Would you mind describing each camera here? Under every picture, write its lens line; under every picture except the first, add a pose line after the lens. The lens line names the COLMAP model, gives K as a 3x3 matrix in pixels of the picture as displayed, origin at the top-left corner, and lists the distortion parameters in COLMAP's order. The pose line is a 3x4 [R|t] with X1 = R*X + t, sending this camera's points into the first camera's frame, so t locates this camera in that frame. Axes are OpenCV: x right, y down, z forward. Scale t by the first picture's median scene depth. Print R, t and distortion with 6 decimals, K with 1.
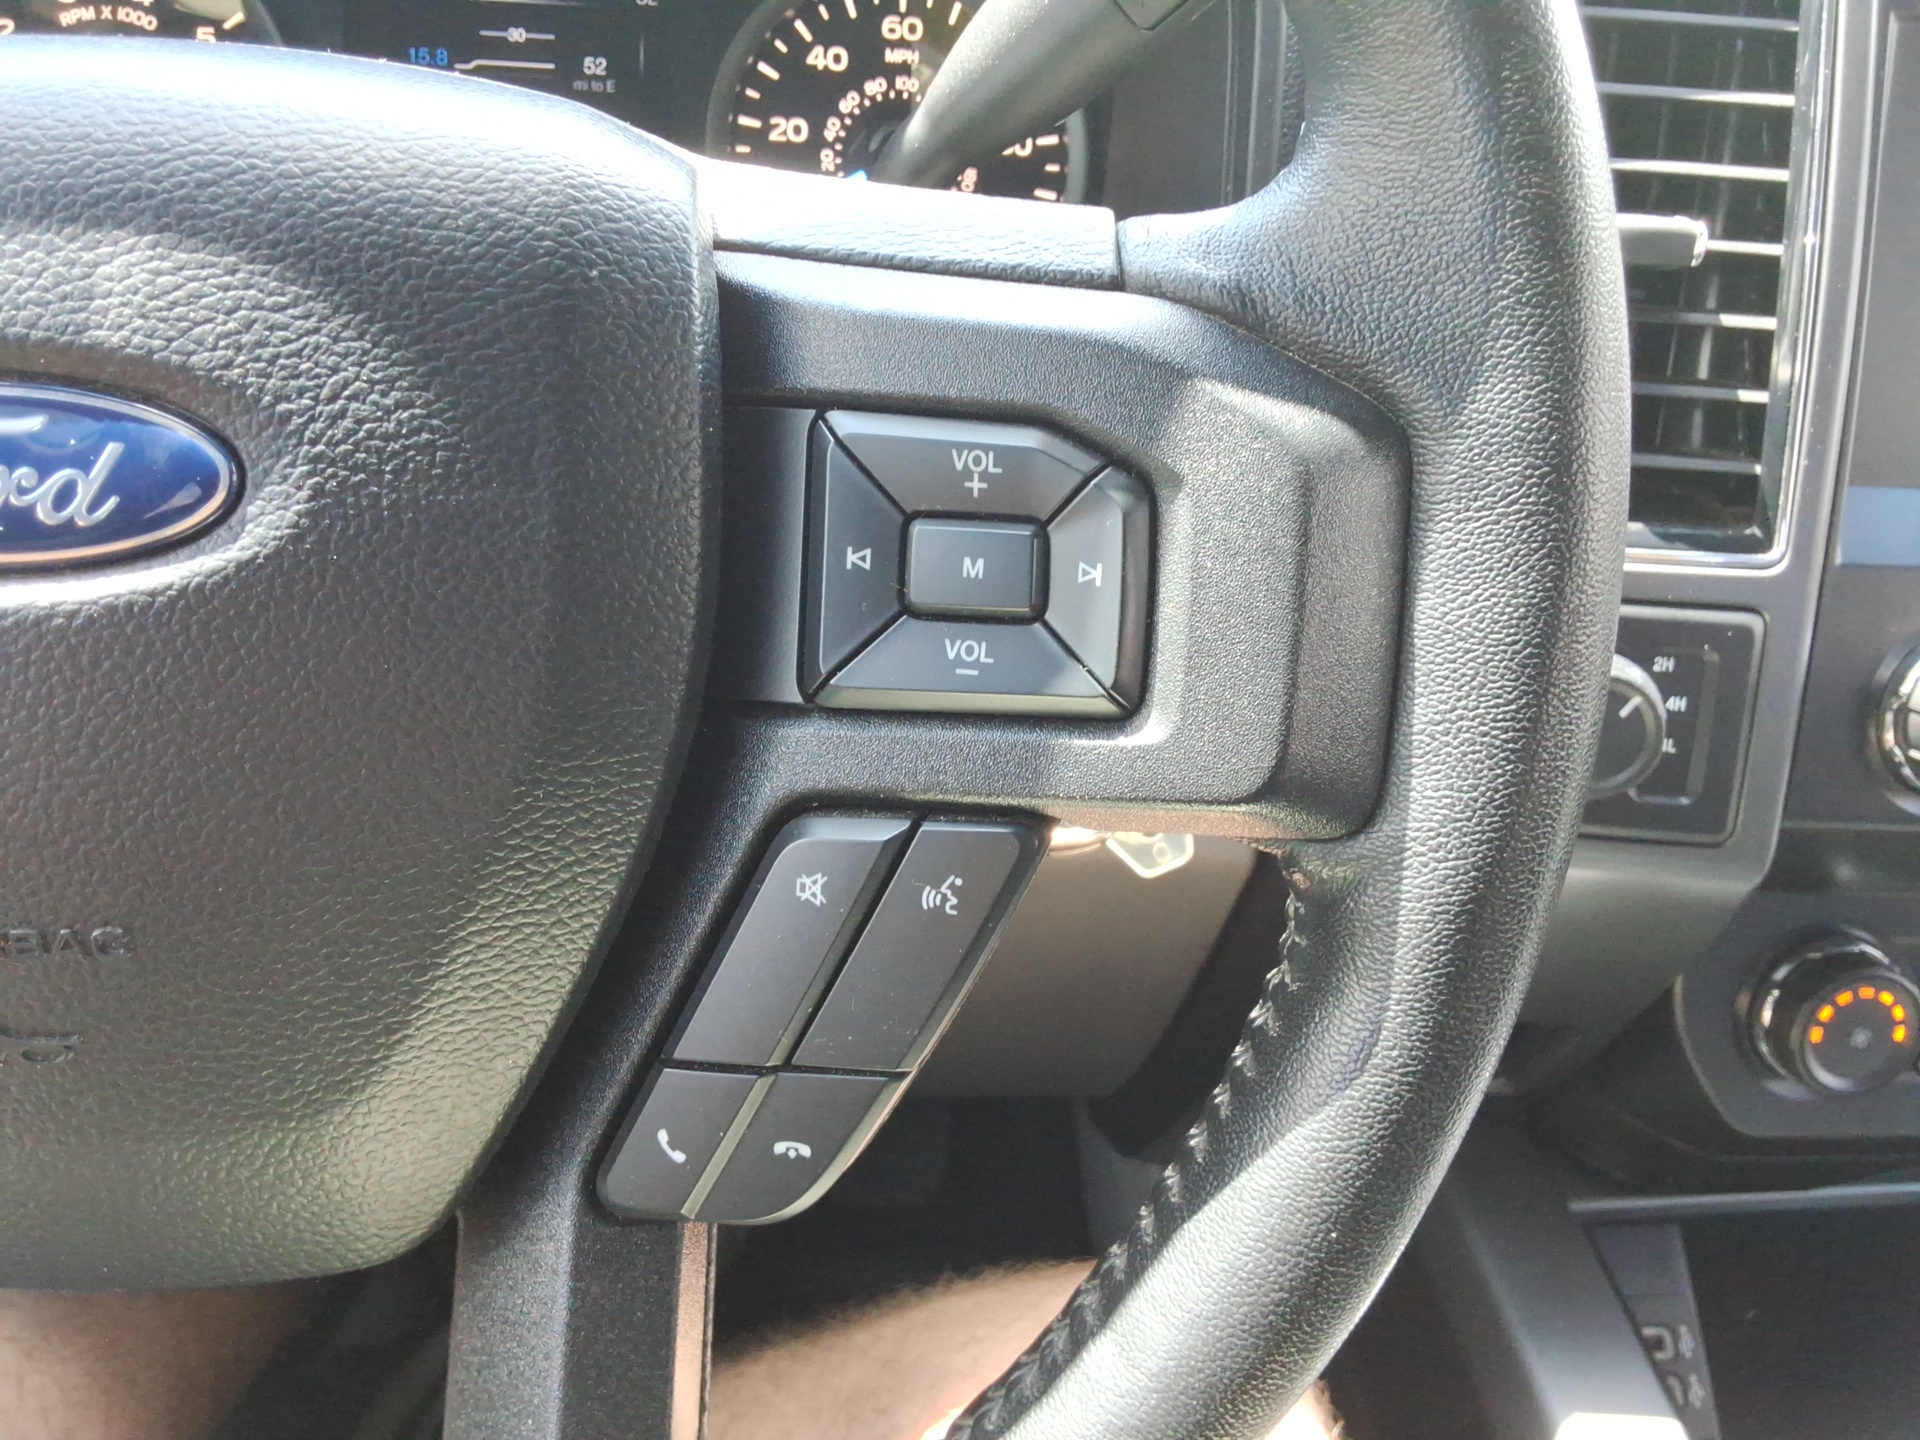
lens RADIAL K [[1544.1, 0, 968.6], [0, 1544.1, 710.2], [0, 0, 1]] dist [0.104296, -0.158663]
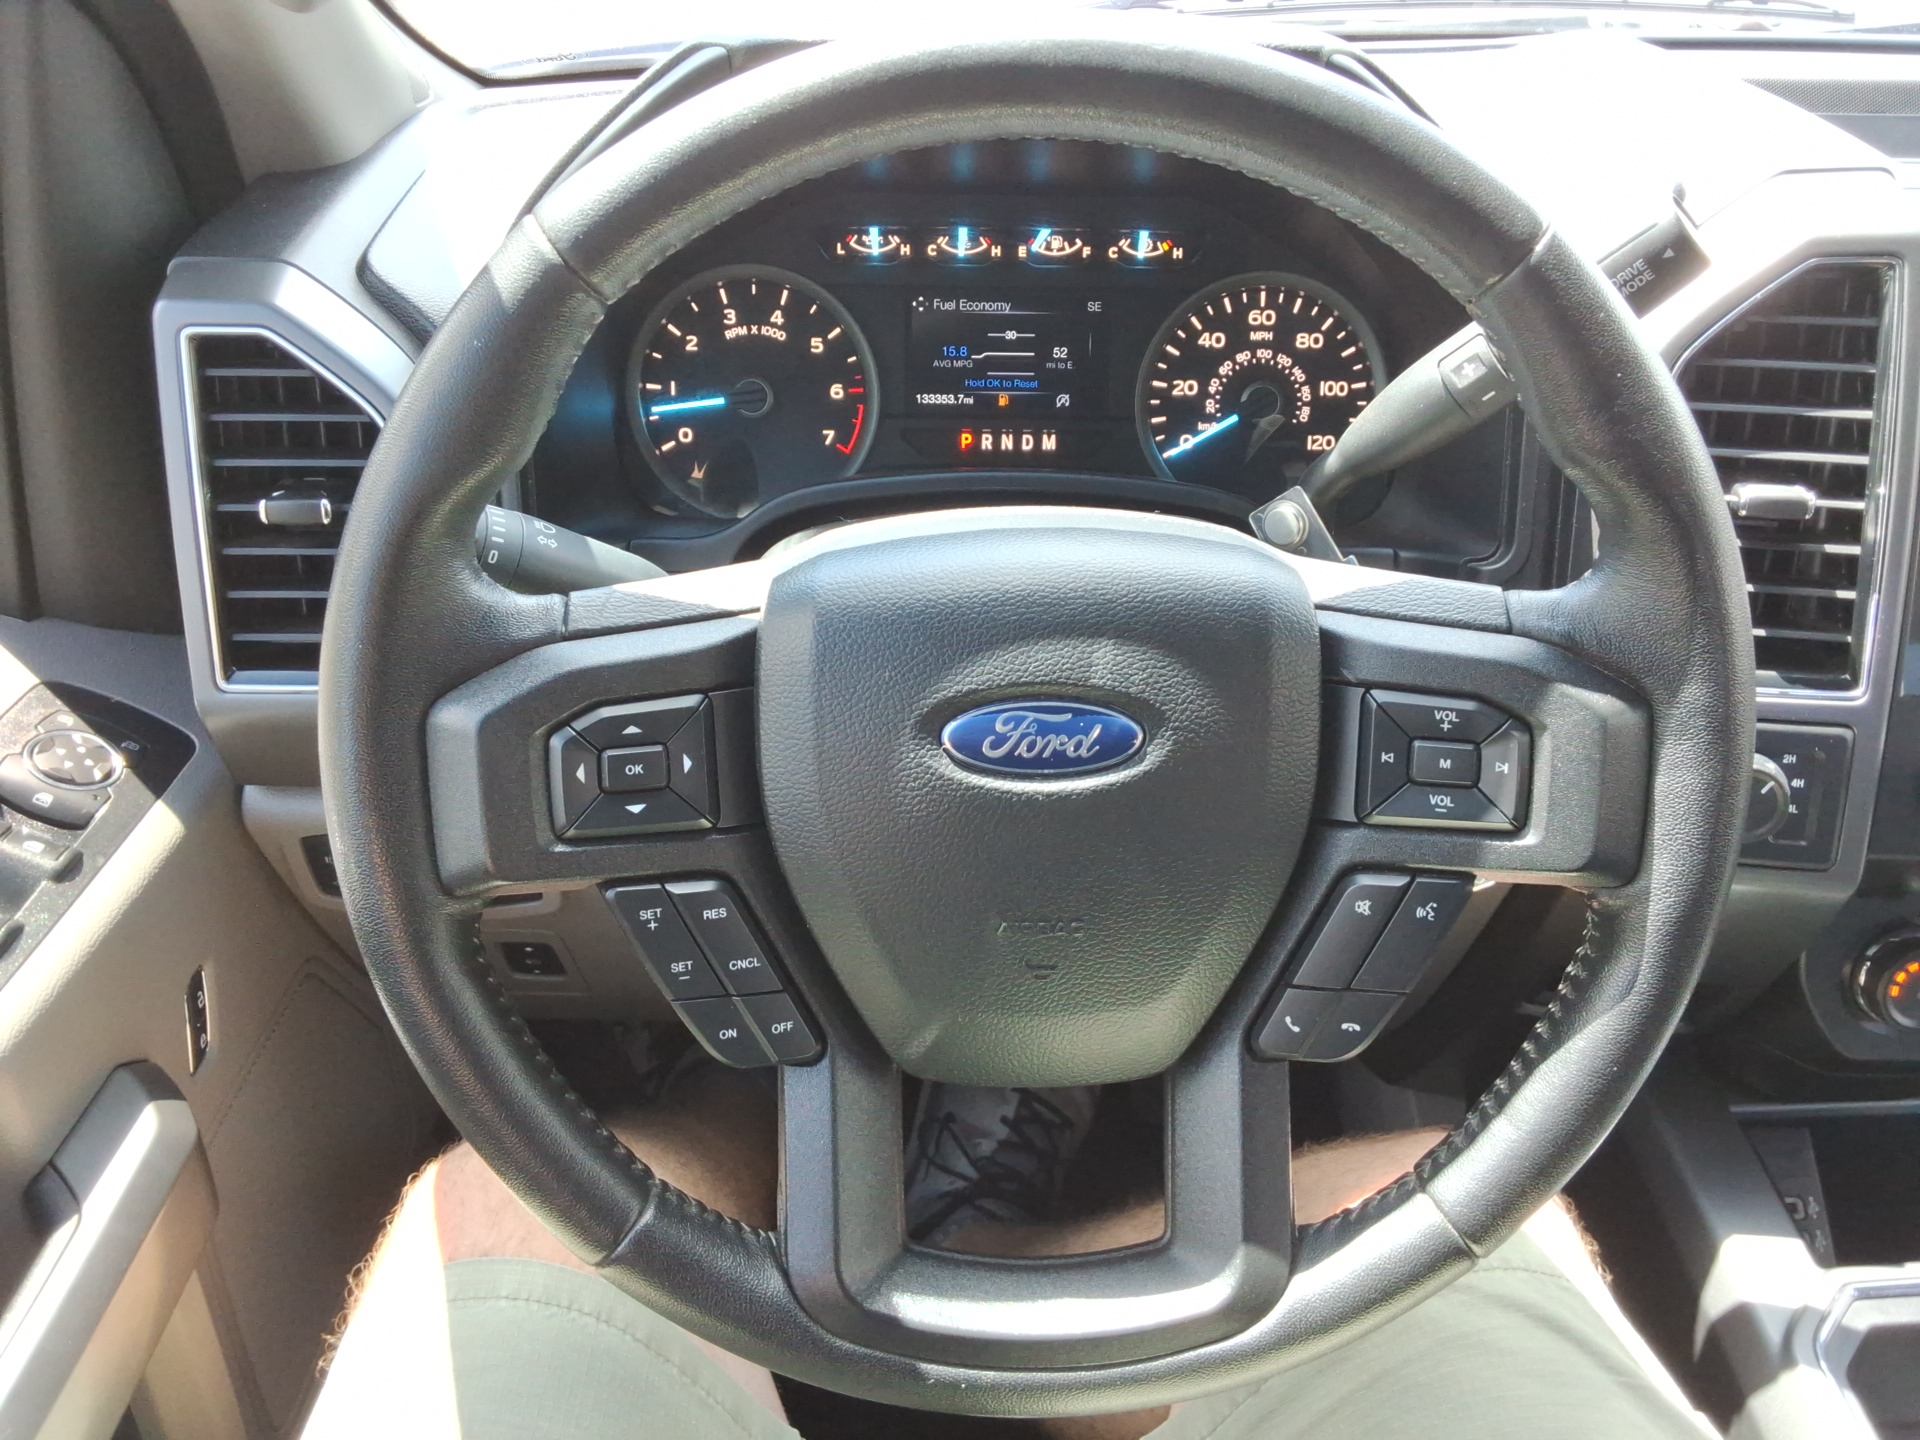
lens RADIAL K [[1544.1, 0, 962.3], [0, 1544.1, 700.9], [0, 0, 1]] dist [0.104296, -0.158663]
pose [[0.996079, -0.005494, -0.088300, -0.273099], [0.006561, 0.999909, 0.011801, -0.119235], [0.088227, -0.012334, 0.996024, -0.715220]]
